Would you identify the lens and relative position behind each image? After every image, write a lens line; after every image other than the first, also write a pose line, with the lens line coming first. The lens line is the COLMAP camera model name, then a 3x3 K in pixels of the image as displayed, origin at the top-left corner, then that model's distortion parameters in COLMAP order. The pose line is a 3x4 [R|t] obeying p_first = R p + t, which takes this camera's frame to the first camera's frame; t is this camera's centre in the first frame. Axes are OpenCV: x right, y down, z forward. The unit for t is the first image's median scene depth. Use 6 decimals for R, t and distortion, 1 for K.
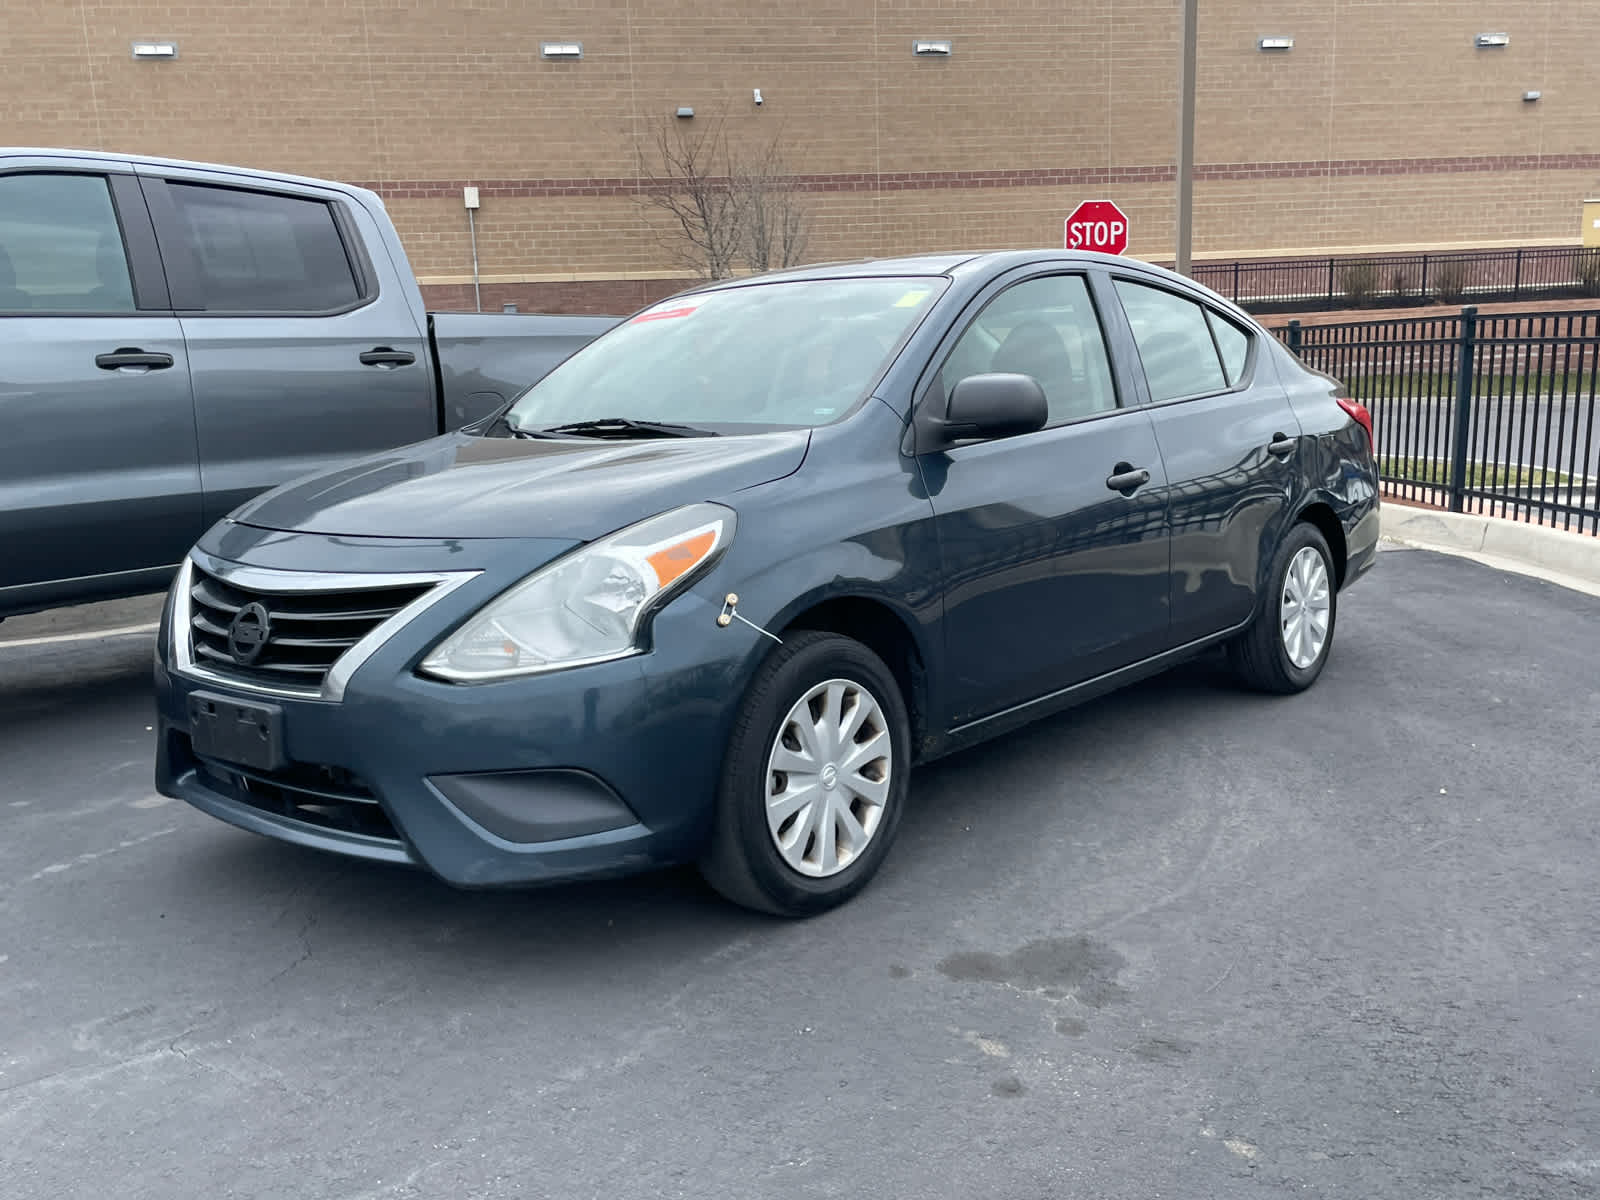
lens RADIAL K [[1436.8, 0, 830.1], [0, 1436.8, 607.8], [0, 0, 1]] dist [0.084646, -0.105572]
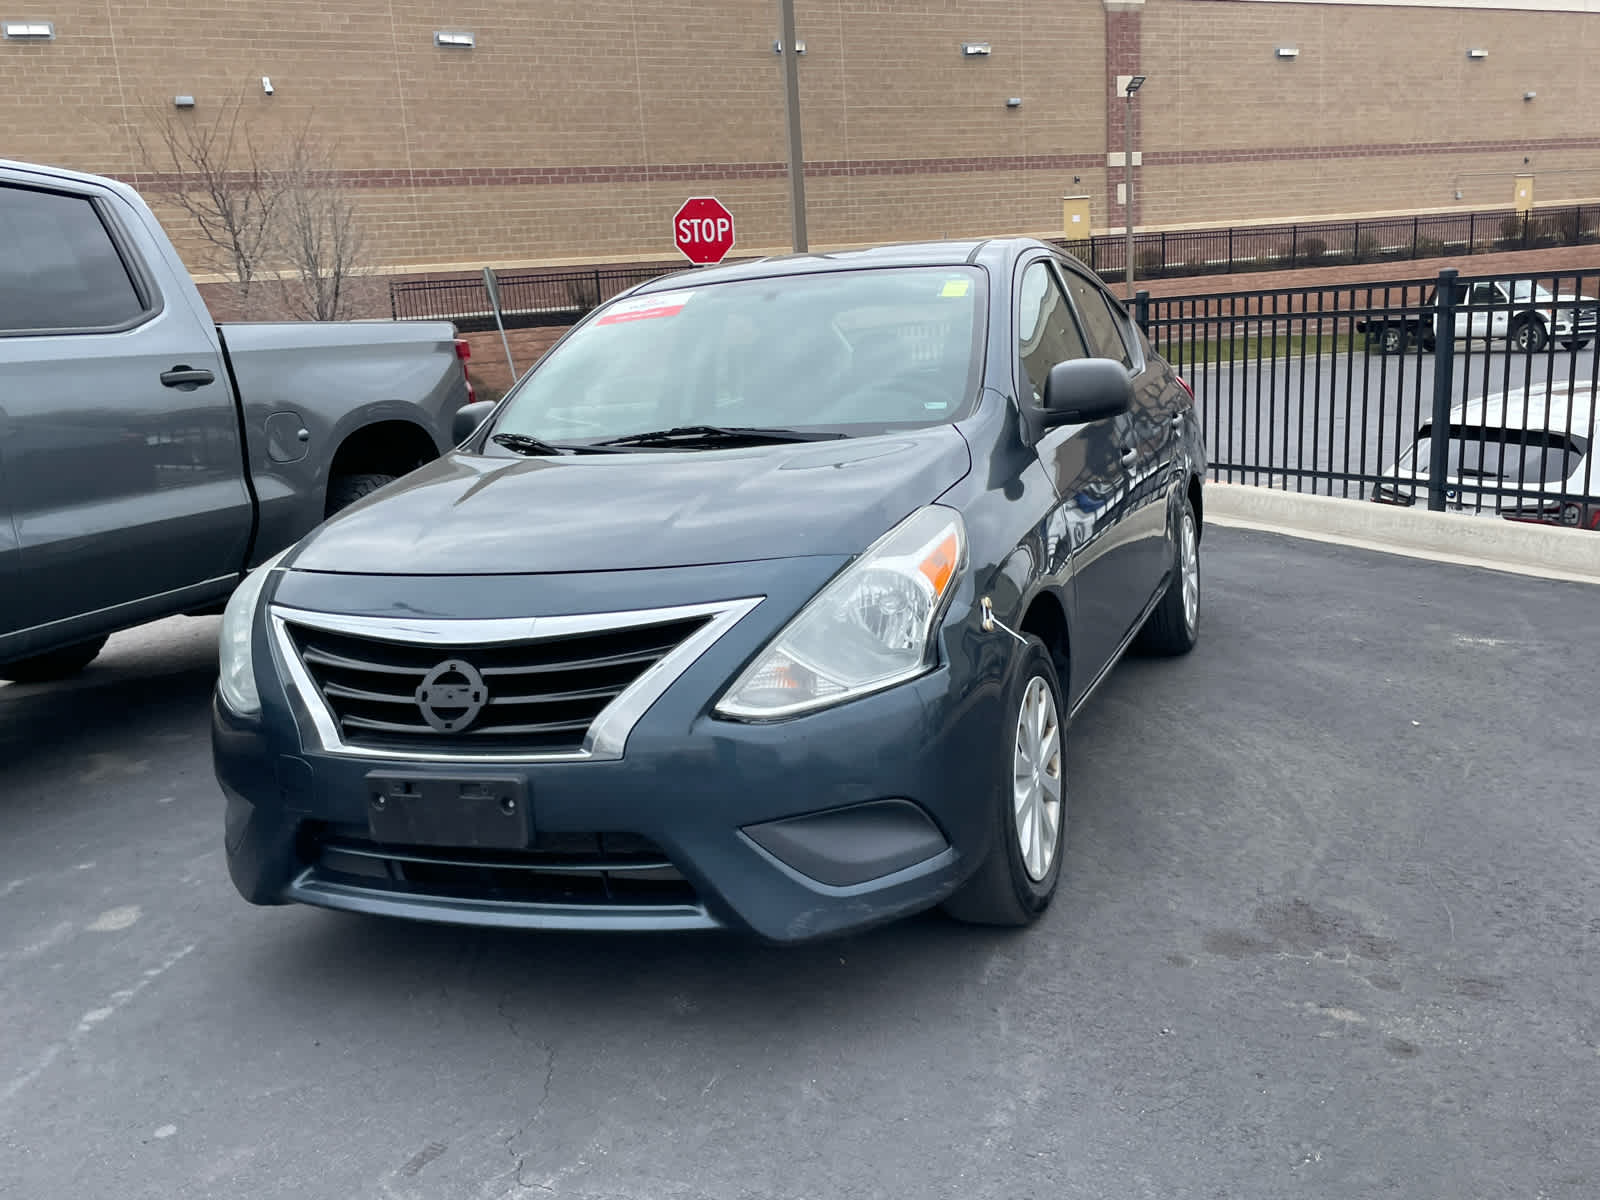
lens RADIAL K [[1436.8, 0, 828.0], [0, 1436.8, 621.8], [0, 0, 1]] dist [0.084646, -0.105572]
pose [[0.947197, -0.097167, 0.305576, -0.218371], [0.094181, 0.995253, 0.024536, -0.012772], [-0.306510, 0.005539, 0.951851, 0.057257]]
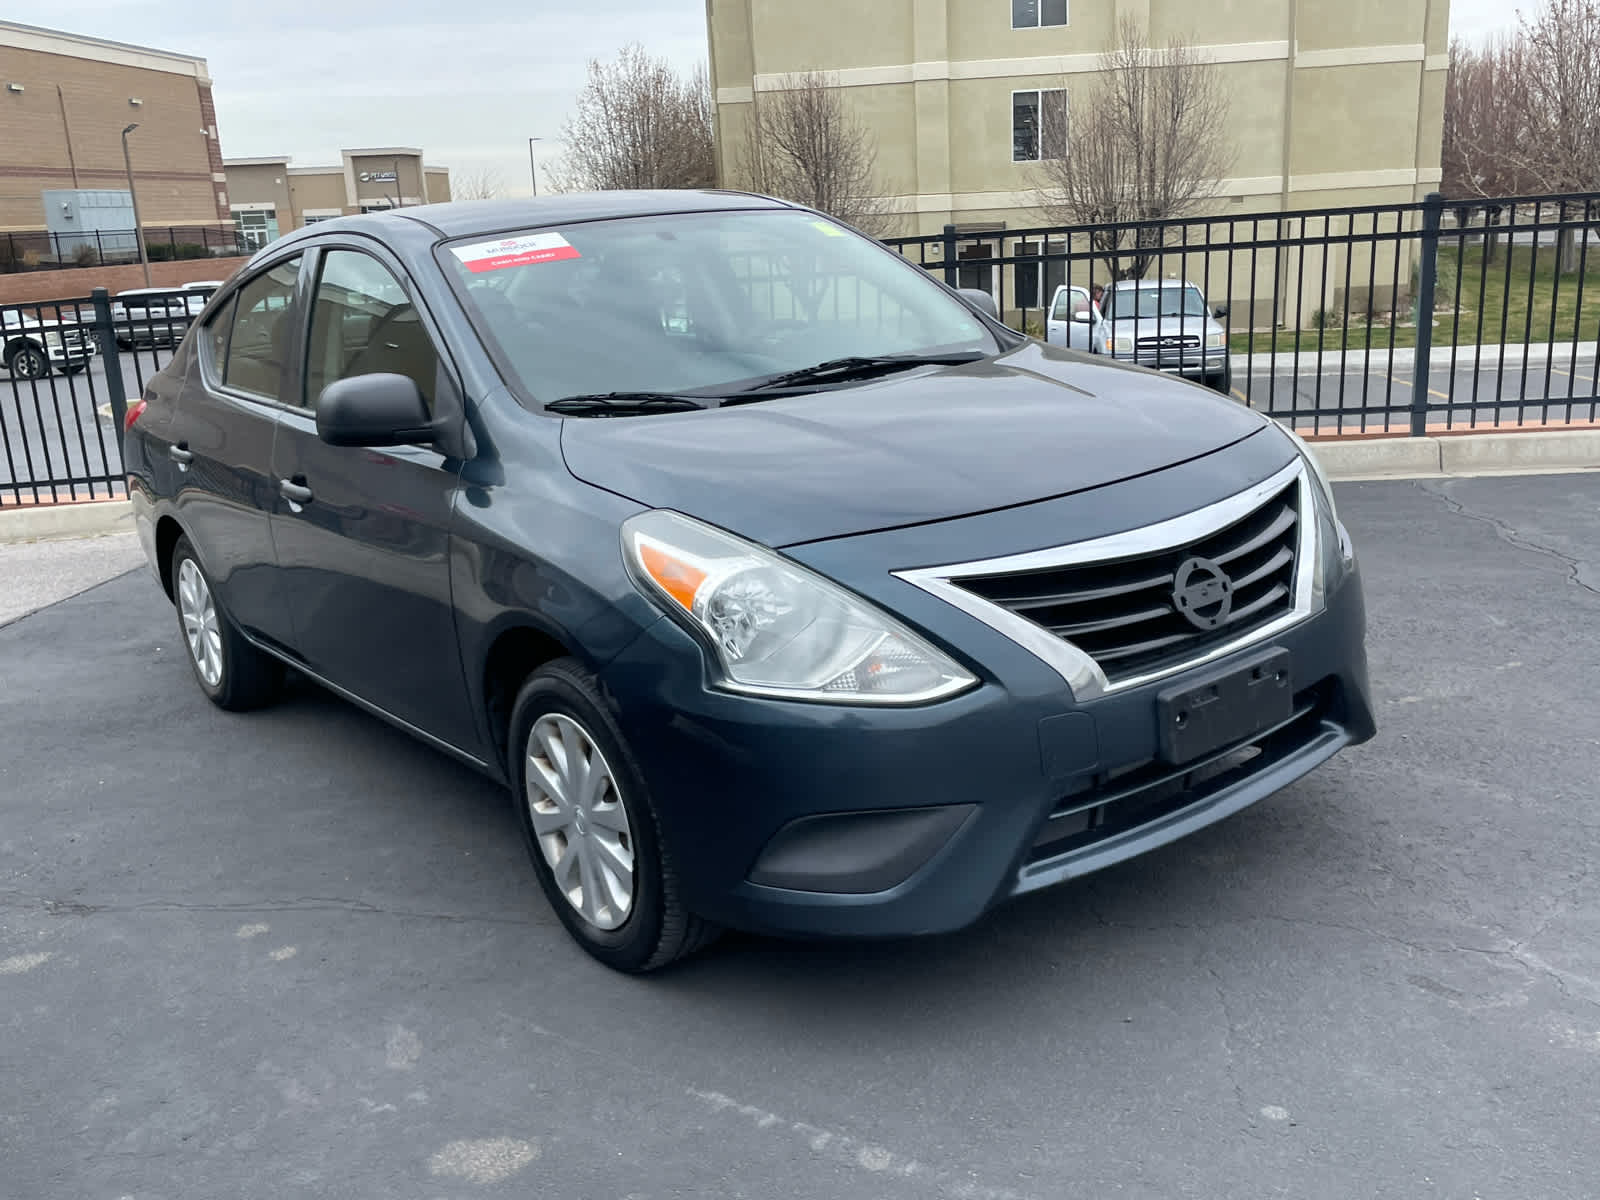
lens RADIAL K [[1436.8, 0, 811.6], [0, 1436.8, 609.0], [0, 0, 1]] dist [0.084646, -0.105572]
pose [[0.251438, -0.236971, 0.938416, -0.612537], [0.246488, 0.953274, 0.174679, -0.086855], [-0.935961, 0.187387, 0.298100, 0.471972]]
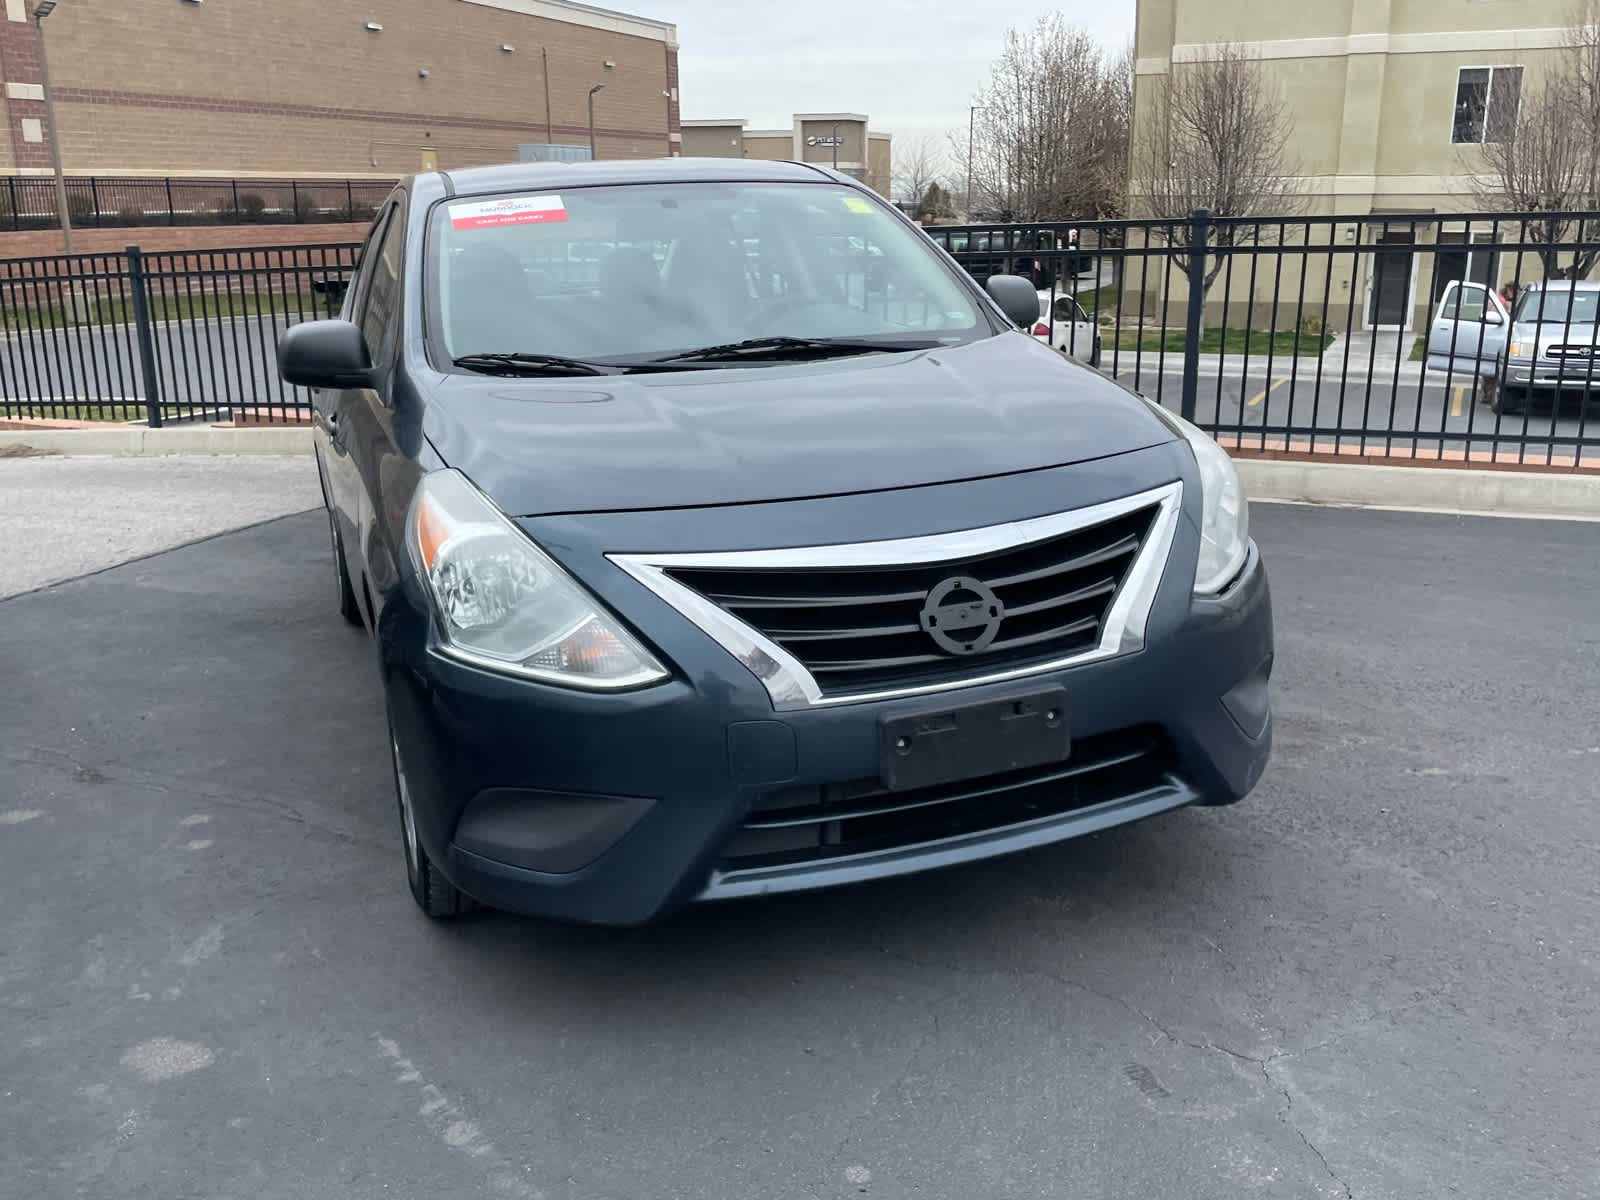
lens RADIAL K [[1436.8, 0, 815.4], [0, 1436.8, 598.8], [0, 0, 1]] dist [0.084646, -0.105572]
pose [[0.513139, -0.202599, 0.834052, -0.534049], [0.172617, 0.976247, 0.130939, -0.052512], [-0.840769, 0.076782, 0.535922, 0.317126]]
